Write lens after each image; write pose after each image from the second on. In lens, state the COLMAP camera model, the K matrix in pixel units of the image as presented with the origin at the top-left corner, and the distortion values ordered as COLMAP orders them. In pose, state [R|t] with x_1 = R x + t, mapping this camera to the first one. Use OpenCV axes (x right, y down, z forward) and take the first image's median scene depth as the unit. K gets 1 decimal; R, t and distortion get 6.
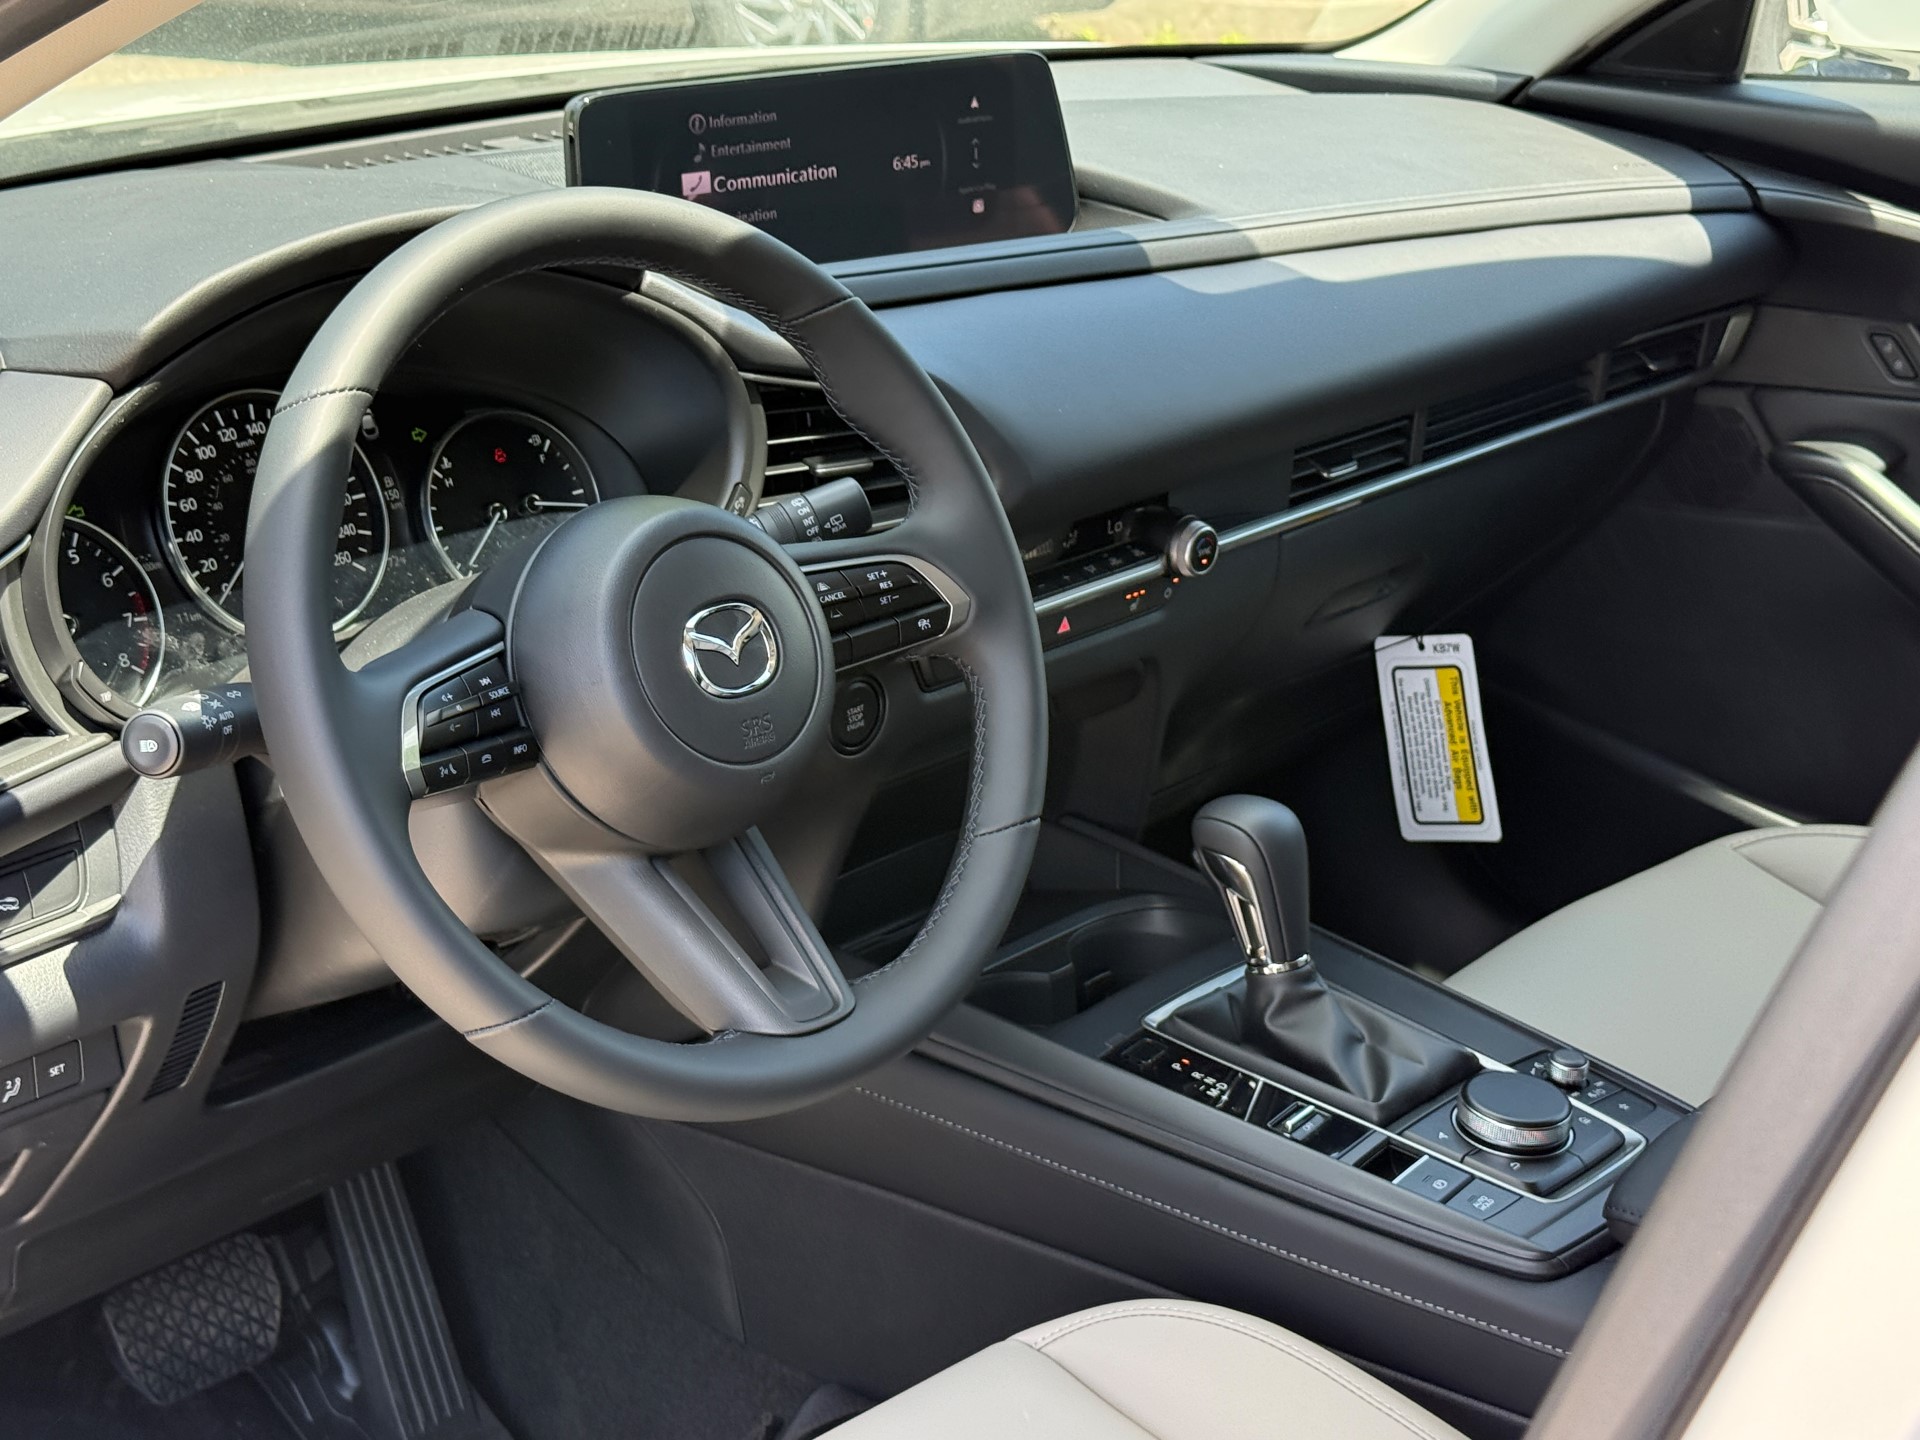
lens RADIAL K [[2853.1, 0, 959.6], [0, 2853.1, 719.5], [0, 0, 1]] dist [0.048679, 0.000000]
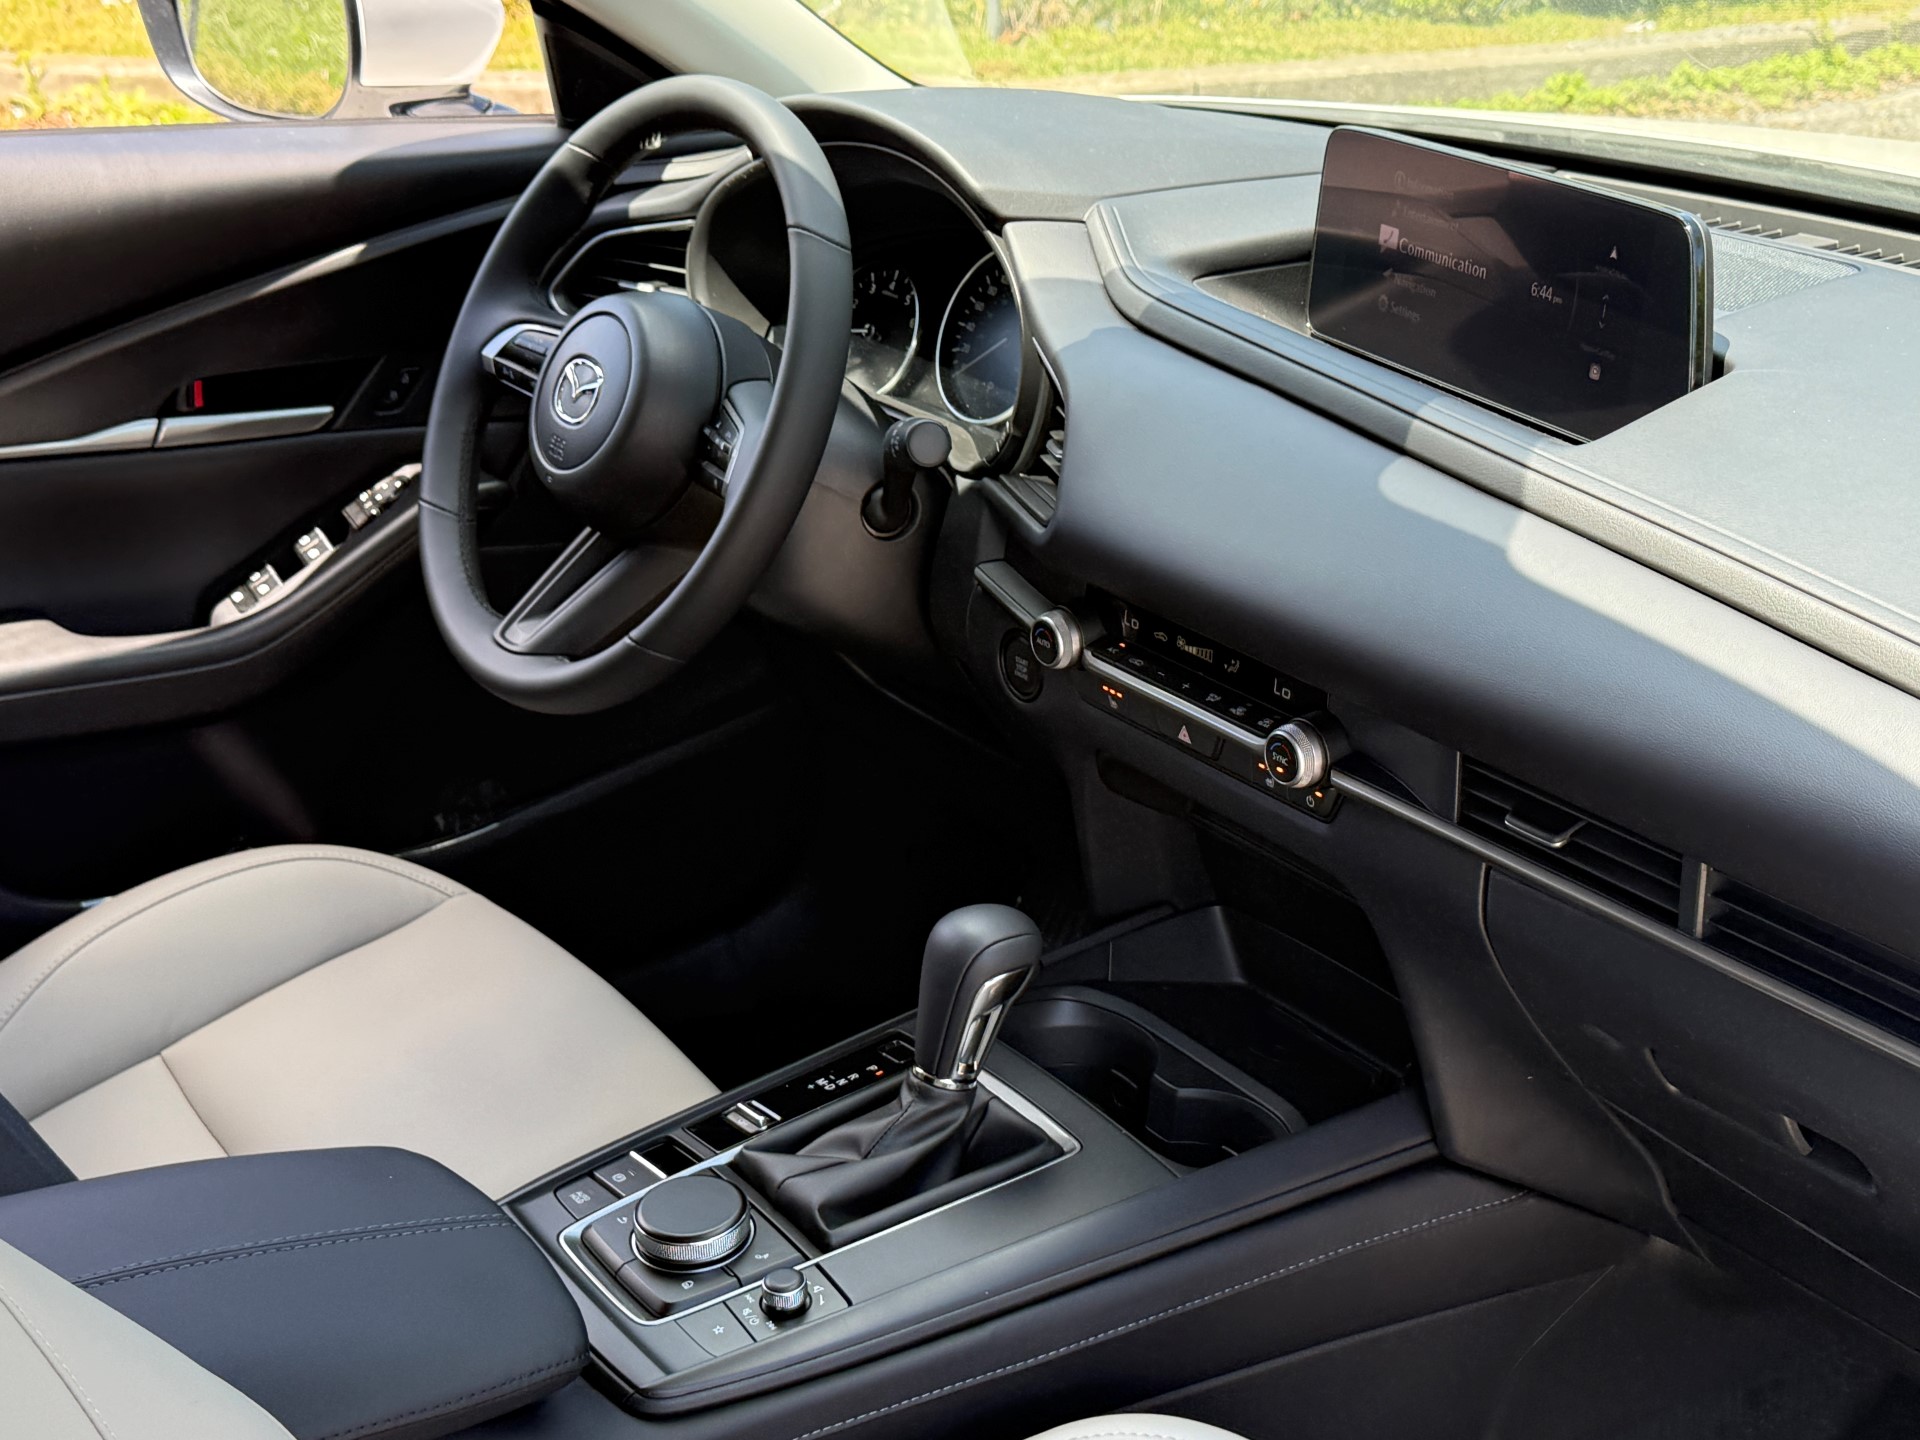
lens RADIAL K [[2575.3, 0, 959.8], [0, 2575.3, 720.2], [0, 0, 1]] dist [0.002846, 0.000000]
pose [[-0.225807, 0.355963, -0.906809, 0.798155], [-0.348588, 0.839691, 0.416419, -0.353882], [0.909669, 0.410133, -0.065524, 0.942014]]
